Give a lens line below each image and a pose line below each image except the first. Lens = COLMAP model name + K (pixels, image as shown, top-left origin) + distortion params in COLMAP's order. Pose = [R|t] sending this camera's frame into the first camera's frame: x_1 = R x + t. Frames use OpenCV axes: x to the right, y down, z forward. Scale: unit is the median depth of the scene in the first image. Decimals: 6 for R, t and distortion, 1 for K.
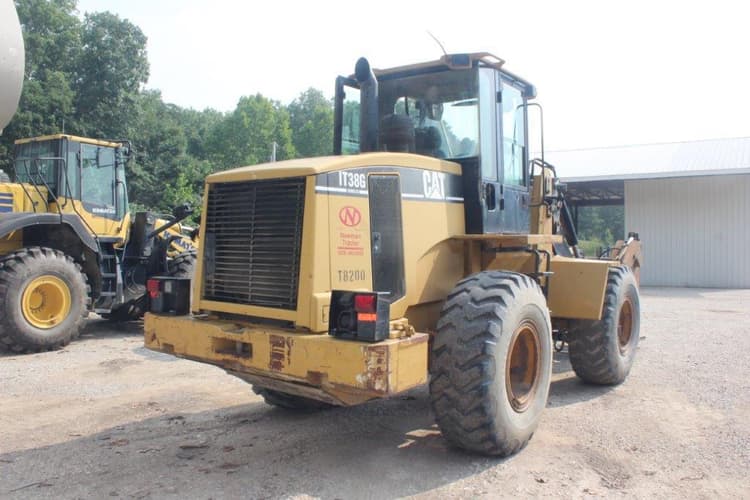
lens RADIAL K [[676.5, 0, 375.0], [0, 676.5, 250.0], [0, 0, 1]] dist [-0.259096, 0.000391]
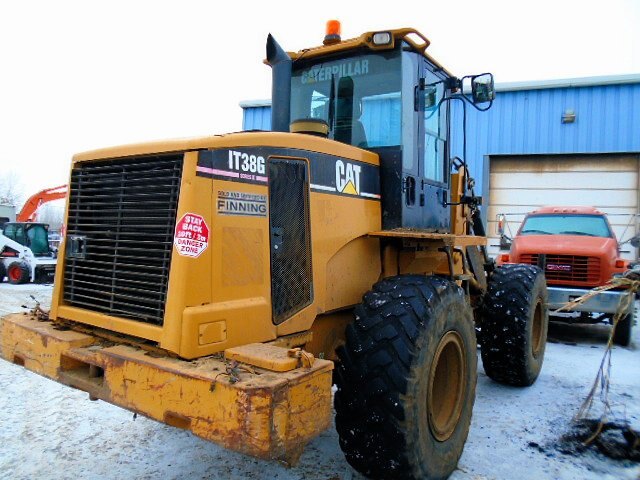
lens RADIAL K [[481.7, 0, 320.0], [0, 481.7, 240.0], [0, 0, 1]] dist [0.000766, -0.000260]
pose [[0.999535, 0.023431, 0.019491, 0.040601], [-0.023384, 0.999723, -0.002640, -0.009368], [-0.019547, 0.002183, 0.999807, 0.363750]]
